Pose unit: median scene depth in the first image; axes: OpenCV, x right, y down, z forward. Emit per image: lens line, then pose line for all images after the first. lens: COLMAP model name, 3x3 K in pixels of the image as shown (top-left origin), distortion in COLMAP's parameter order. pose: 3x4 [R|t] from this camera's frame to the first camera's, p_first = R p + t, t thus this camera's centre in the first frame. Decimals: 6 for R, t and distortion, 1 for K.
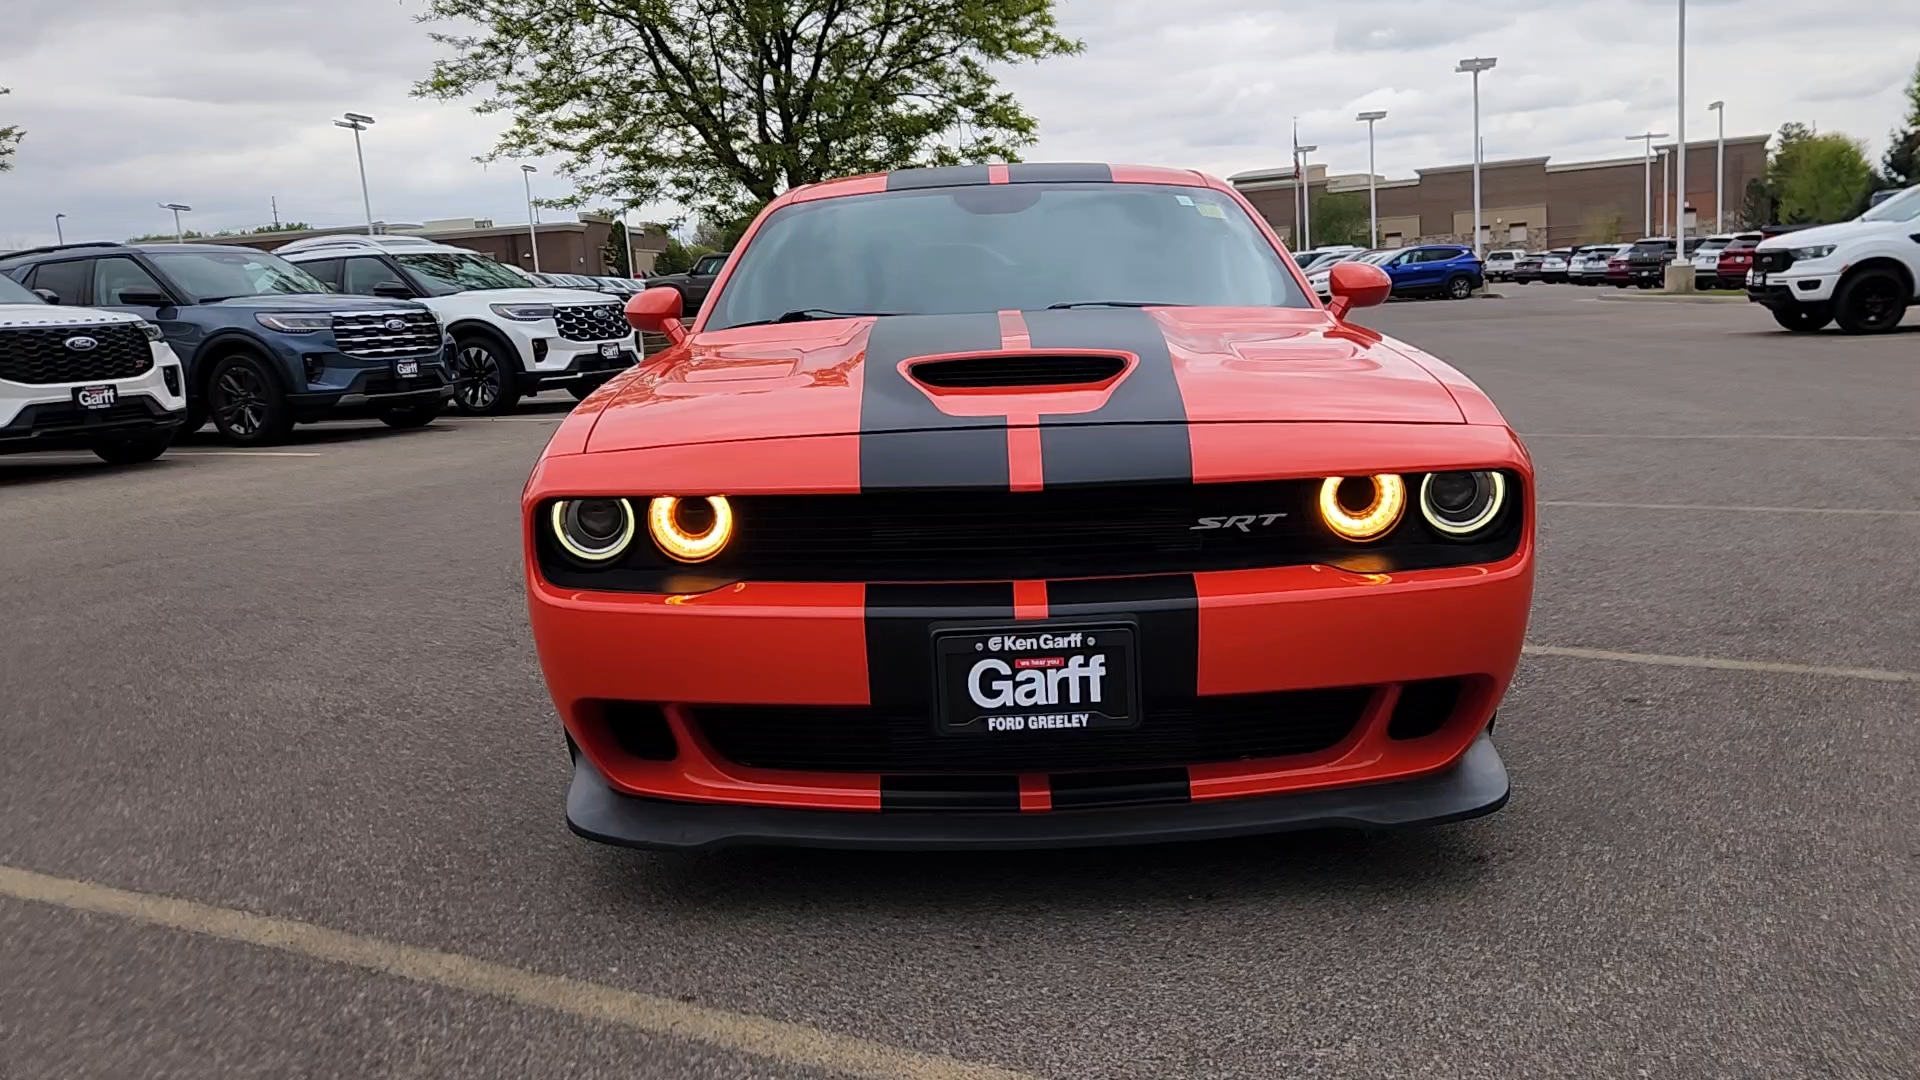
lens RADIAL K [[1628.0, 0, 951.0], [0, 1628.0, 544.8], [0, 0, 1]] dist [0.037453, -0.024204]
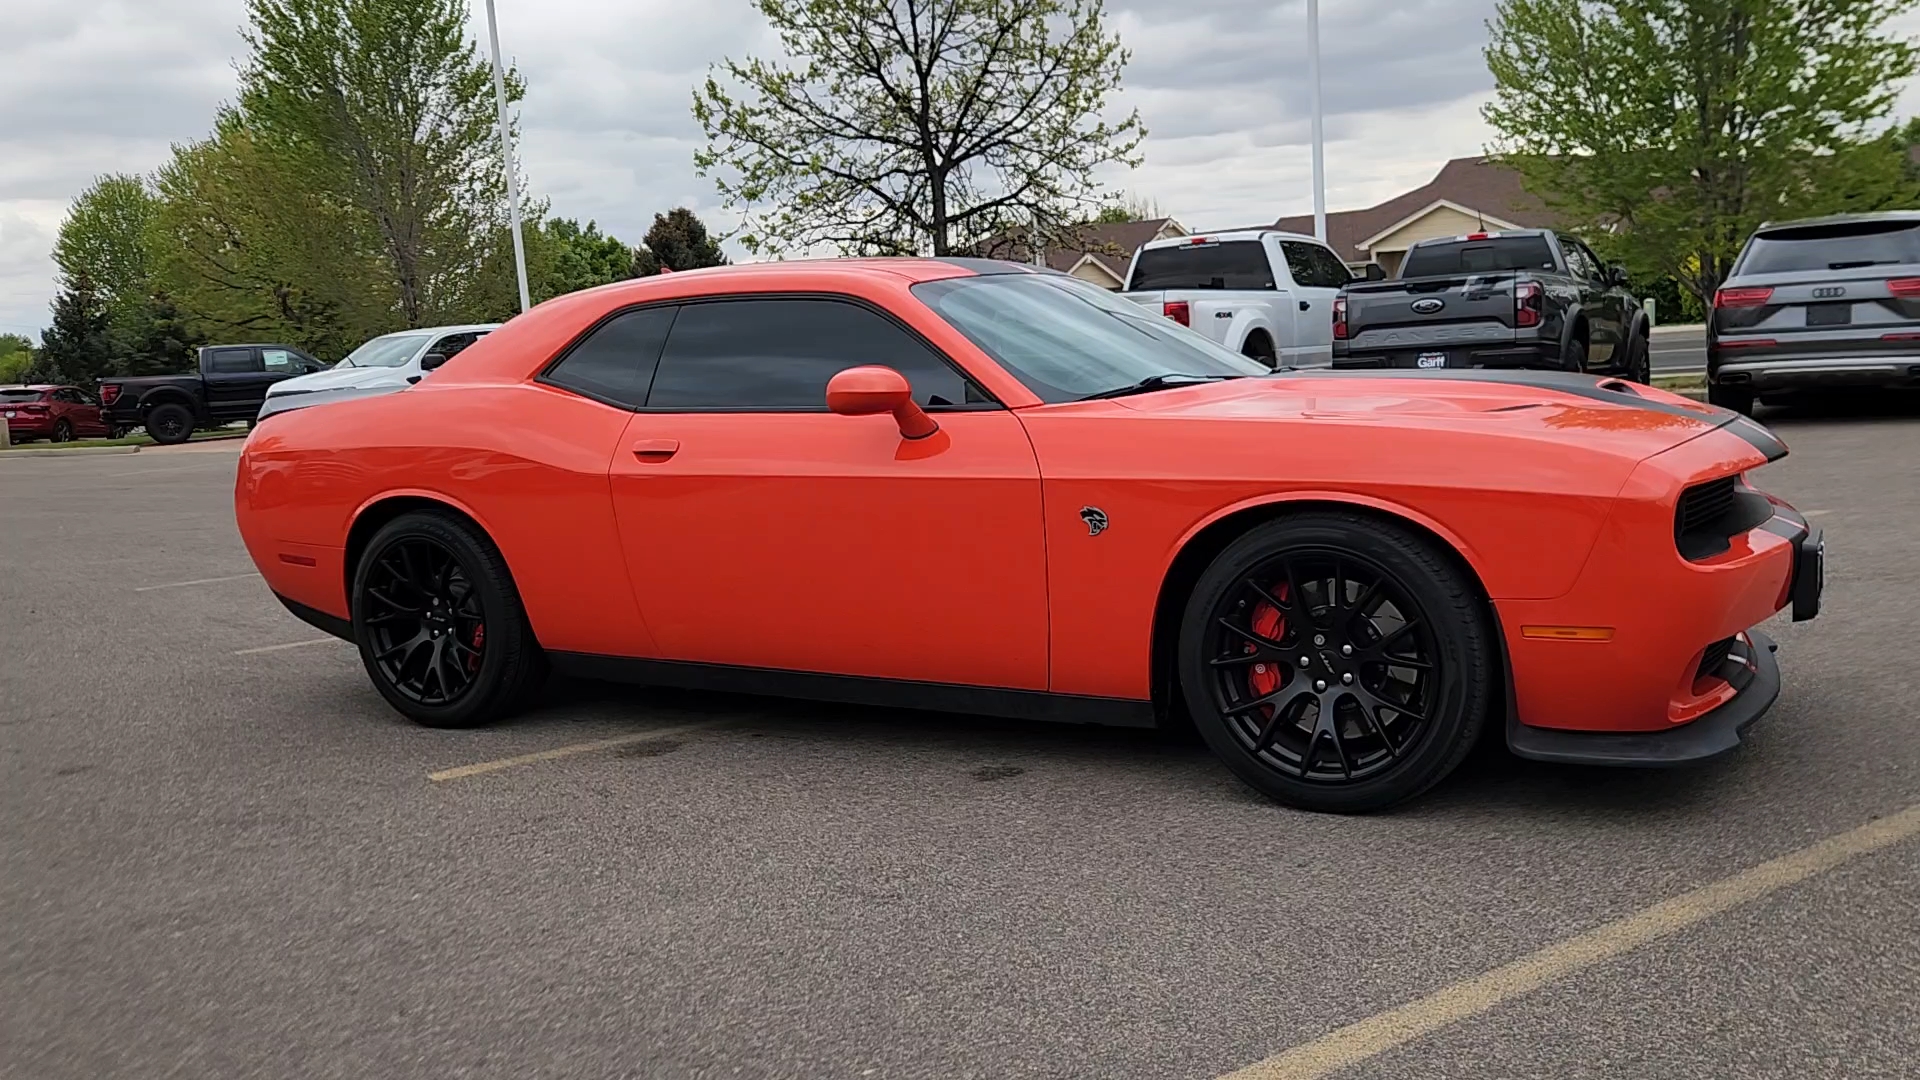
lens RADIAL K [[1628.0, 0, 950.9], [0, 1628.0, 538.5], [0, 0, 1]] dist [0.037453, -0.024204]
pose [[0.484699, -0.089252, 0.870116, -1.505337], [0.176756, 0.984252, 0.002498, -0.087782], [-0.856636, 0.152588, 0.492841, 0.813557]]
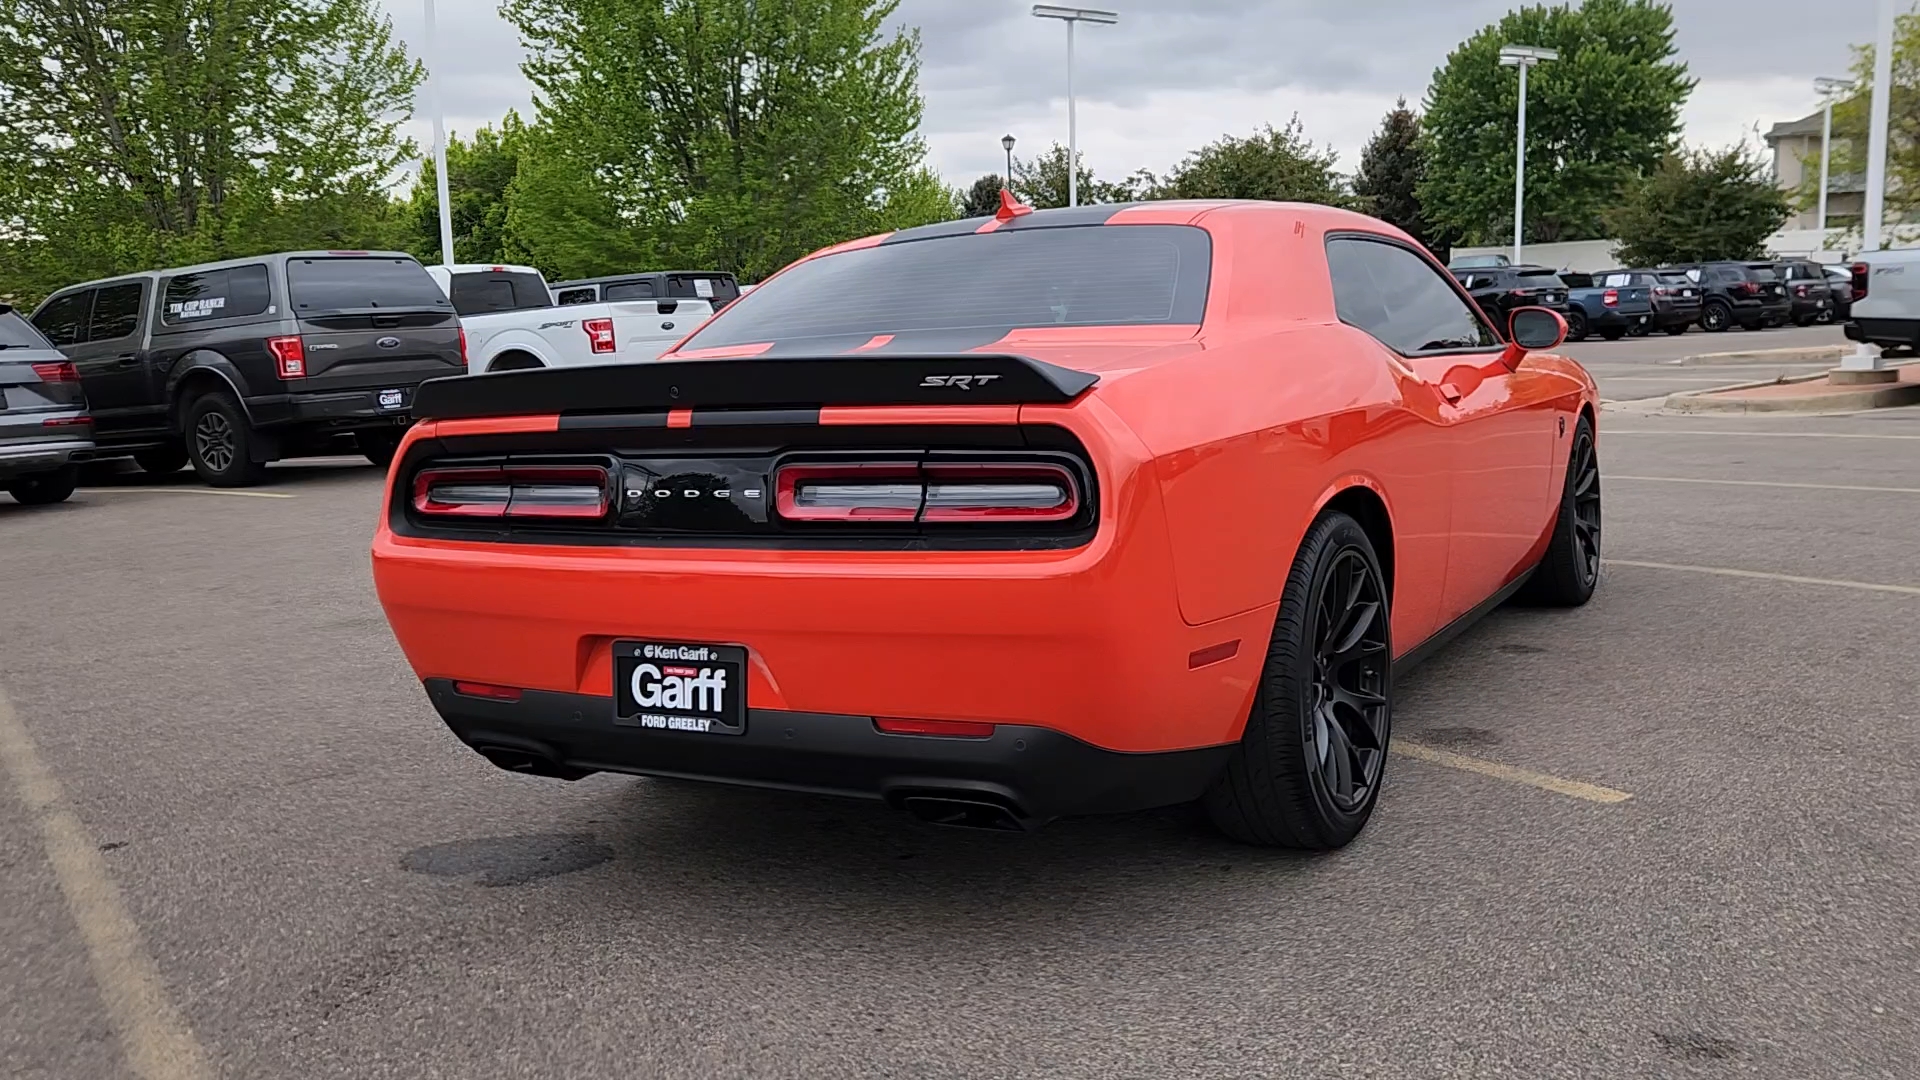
lens RADIAL K [[1628.0, 0, 947.9], [0, 1628.0, 533.8], [0, 0, 1]] dist [0.037453, -0.024204]
pose [[-0.871319, 0.027226, 0.489961, -0.565705], [0.166348, 0.955728, 0.242717, -0.526157], [-0.461662, 0.292988, -0.837273, 3.276617]]
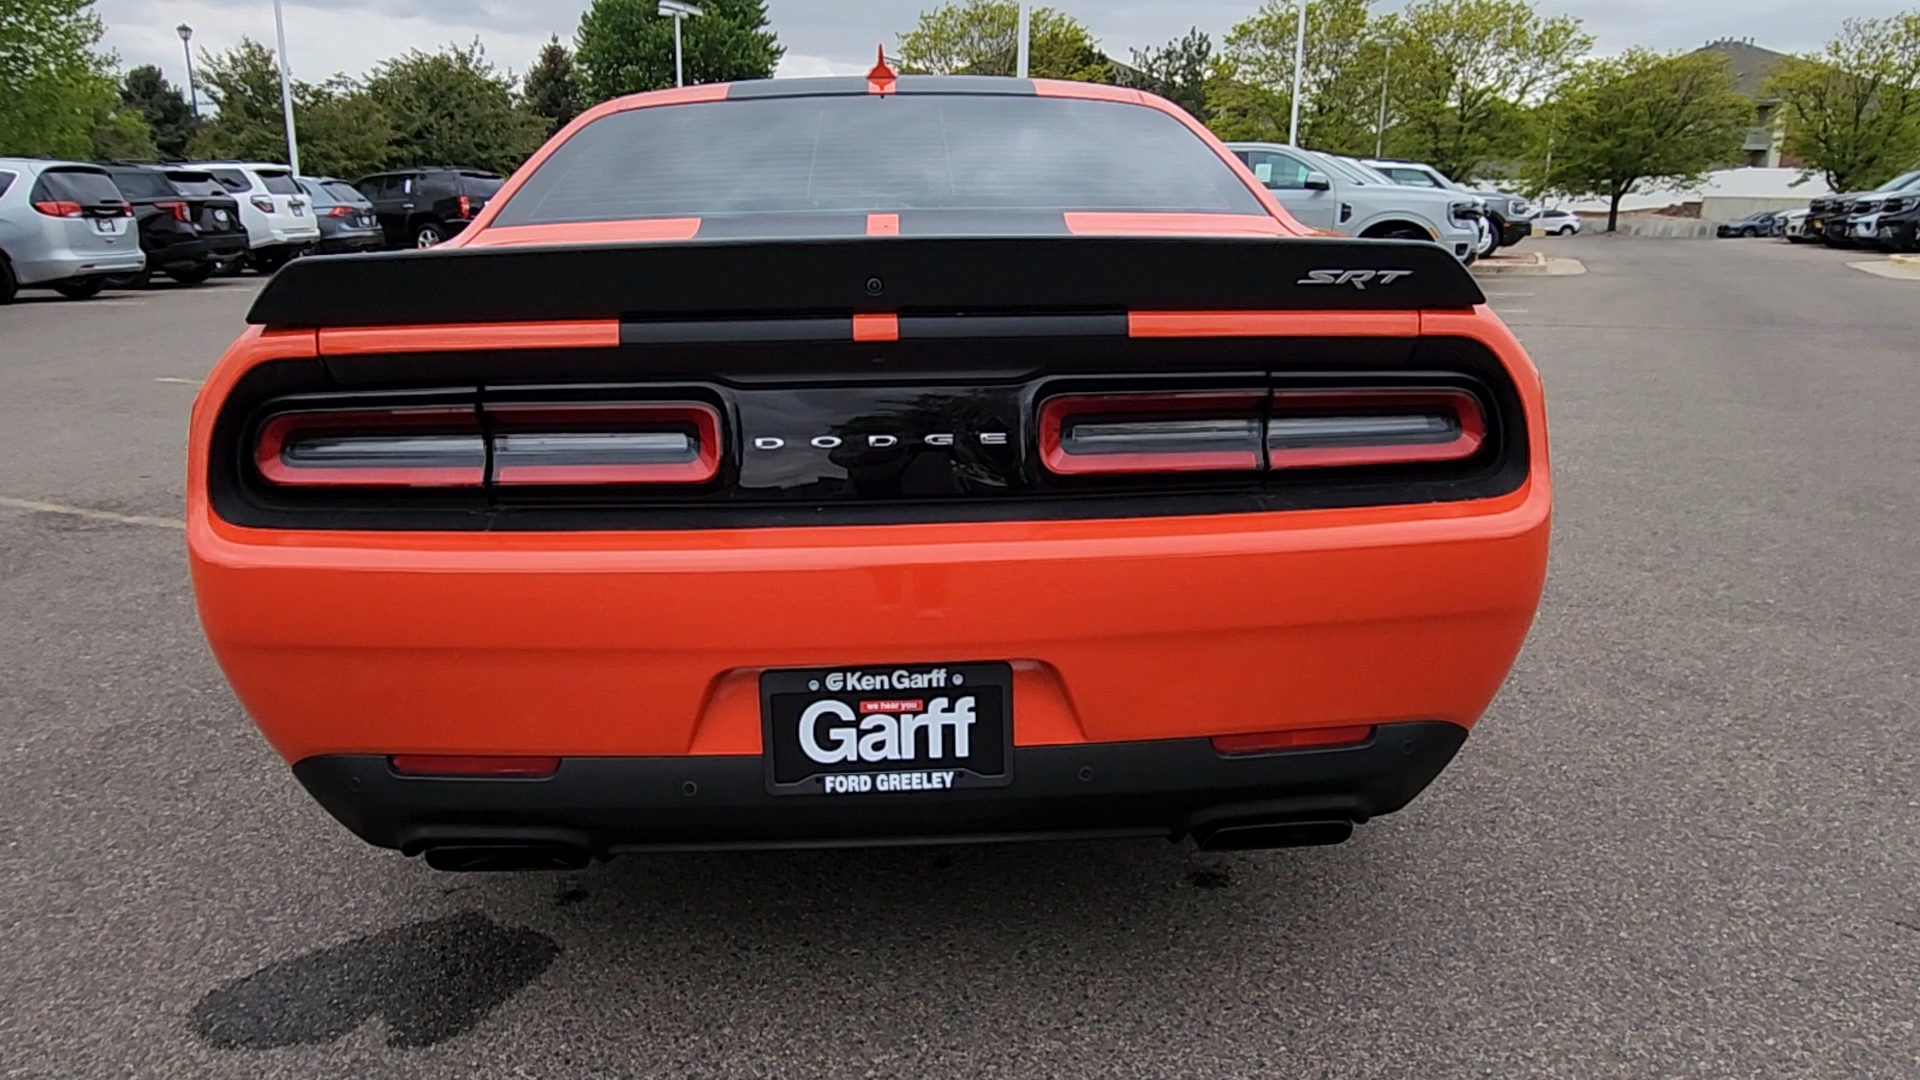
lens RADIAL K [[1321.1, 0, 952.7], [0, 1321.1, 537.9], [0, 0, 1]] dist [0.012089, -0.001726]
pose [[-0.996758, 0.065980, -0.046046, 0.073335], [0.042389, 0.917061, 0.396487, -0.509502], [0.068387, 0.393250, -0.916885, 3.012324]]
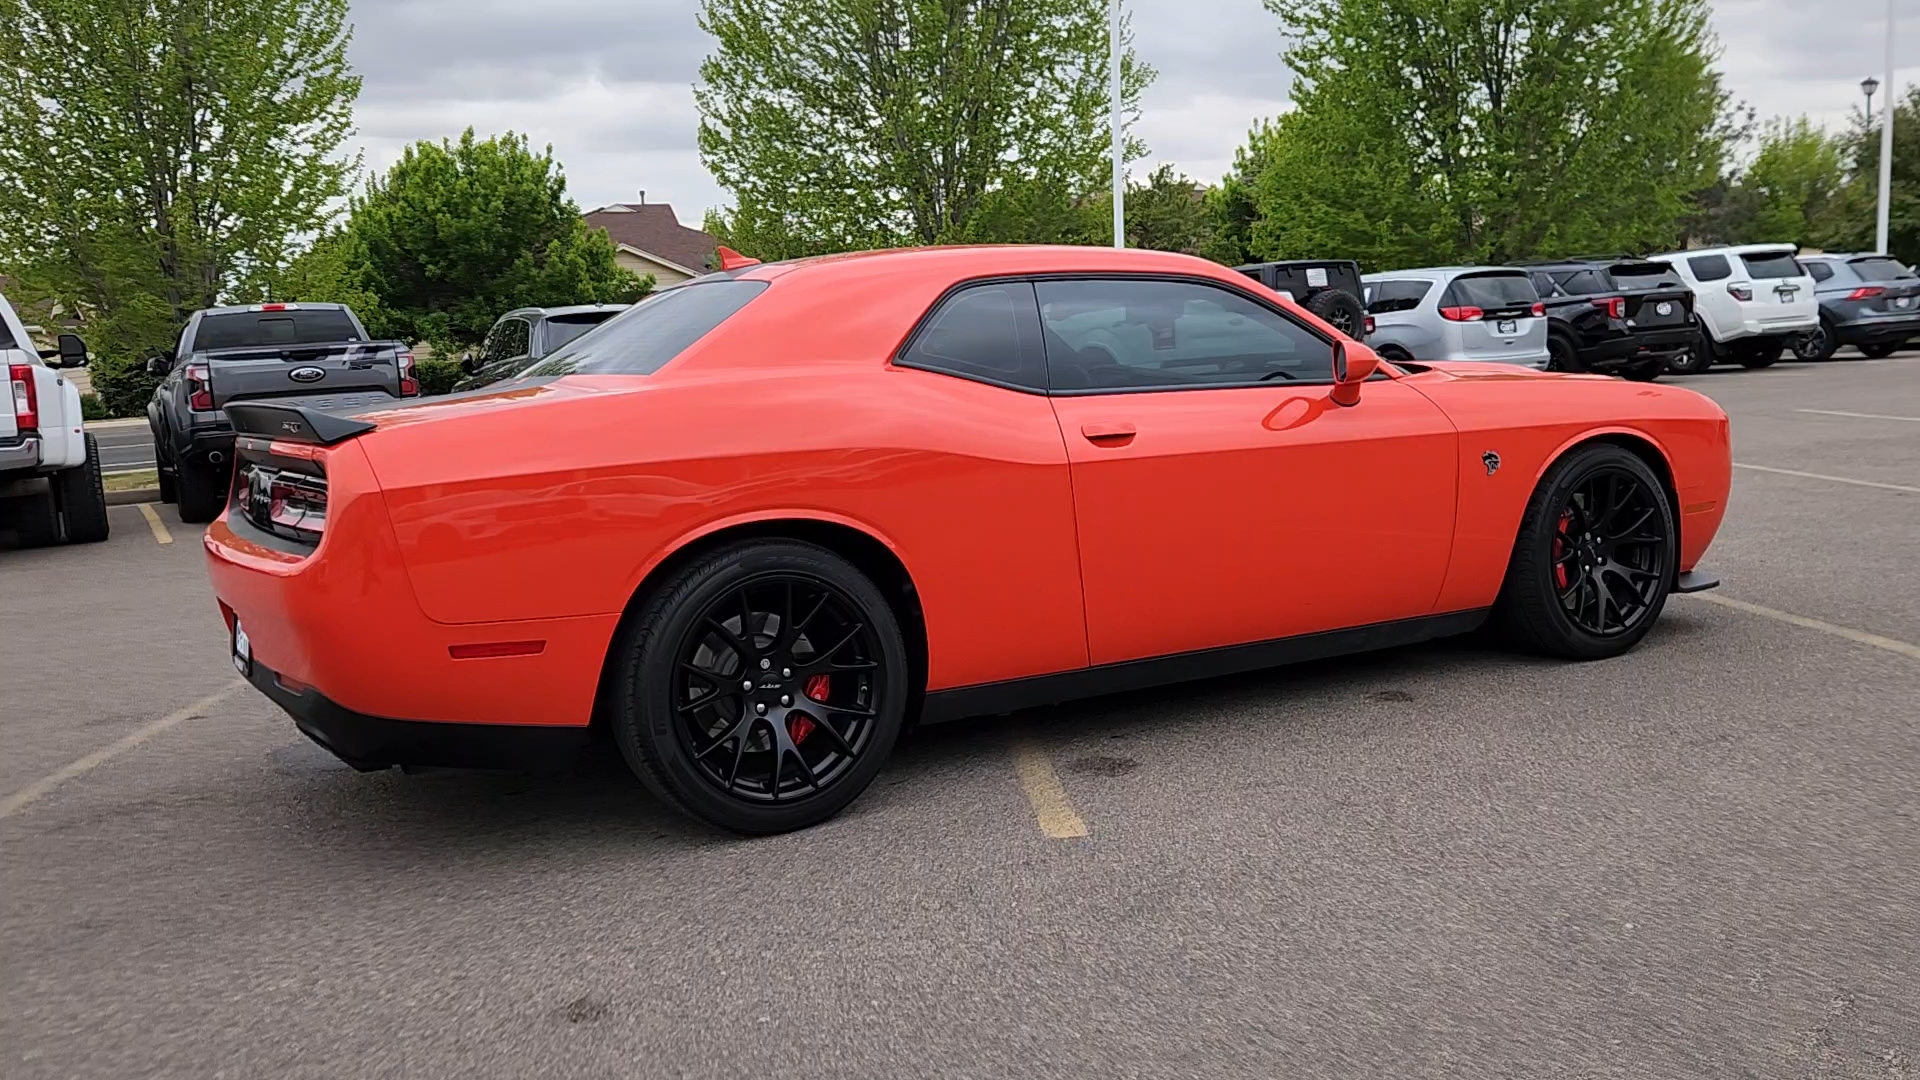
lens RADIAL K [[1628.0, 0, 945.0], [0, 1628.0, 533.7], [0, 0, 1]] dist [0.037453, -0.024204]
pose [[-0.513331, -0.024191, 0.857850, -1.435902], [0.214824, 0.964156, 0.155738, -0.392900], [-0.830868, 0.264232, -0.489734, 2.697382]]
